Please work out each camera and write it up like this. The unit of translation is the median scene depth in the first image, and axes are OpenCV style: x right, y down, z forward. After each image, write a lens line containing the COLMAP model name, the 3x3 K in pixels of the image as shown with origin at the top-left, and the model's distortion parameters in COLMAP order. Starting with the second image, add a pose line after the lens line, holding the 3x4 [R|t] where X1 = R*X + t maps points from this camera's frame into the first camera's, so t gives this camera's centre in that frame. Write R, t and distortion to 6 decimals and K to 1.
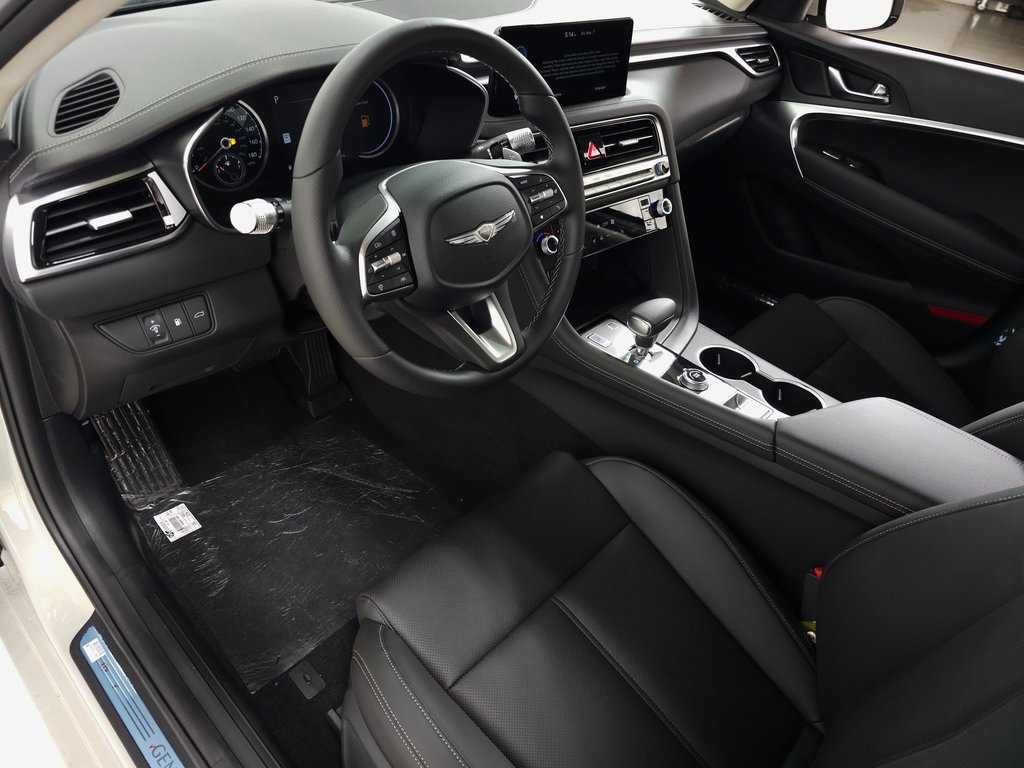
lens RADIAL K [[698.5, 0, 512.0], [0, 698.5, 384.0], [0, 0, 1]] dist [-0.001473, -0.002040]
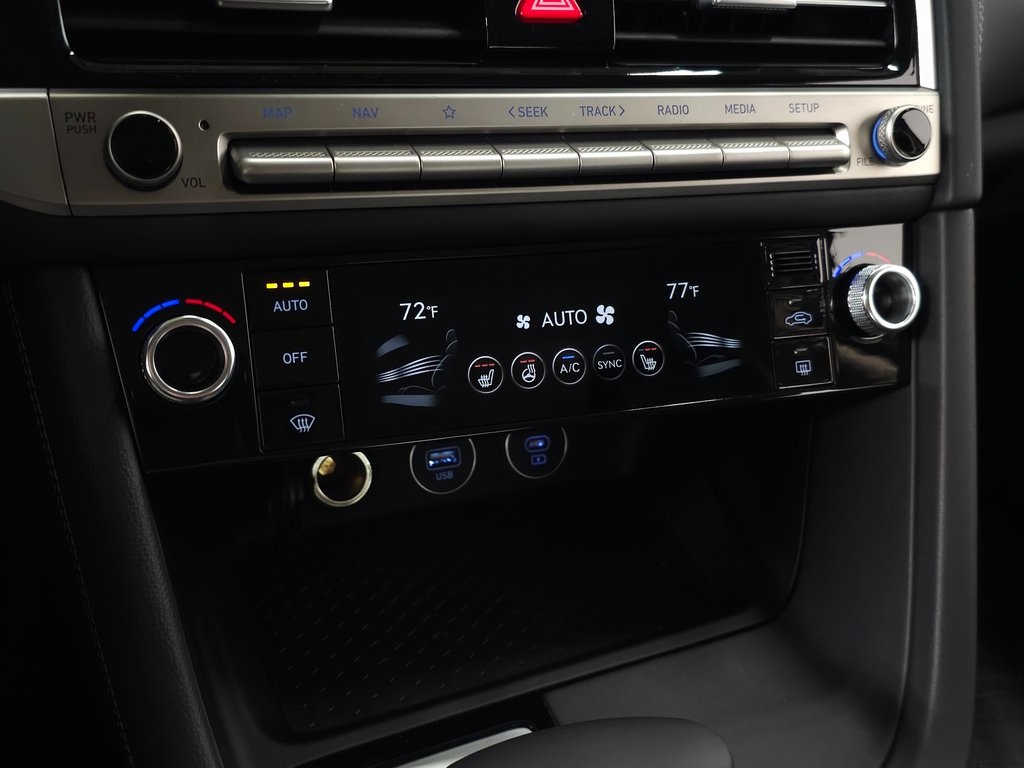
lens RADIAL K [[993.8, 0, 510.6], [0, 993.8, 379.2], [0, 0, 1]] dist [0.000617, -0.010825]
pose [[0.932571, 0.188588, -0.307808, 0.214417], [-0.231116, 0.966936, -0.107793, -0.165400], [0.277302, 0.171664, 0.945323, 0.671197]]
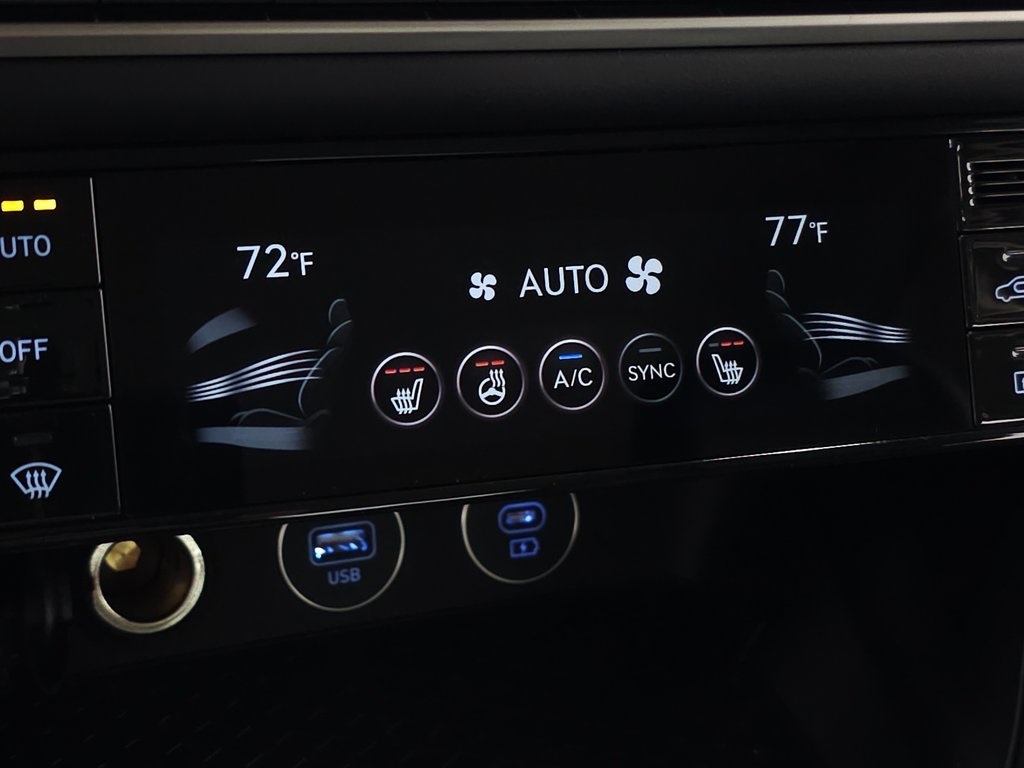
lens RADIAL K [[1714.5, 0, 512.0], [0, 1714.5, 384.0], [0, 0, 1]] dist [0.006845, -0.039783]
pose [[0.930082, 0.201620, -0.307078, 0.210600], [-0.245483, 0.962997, -0.111241, -0.172869], [0.273287, 0.178846, 0.945160, 0.708418]]
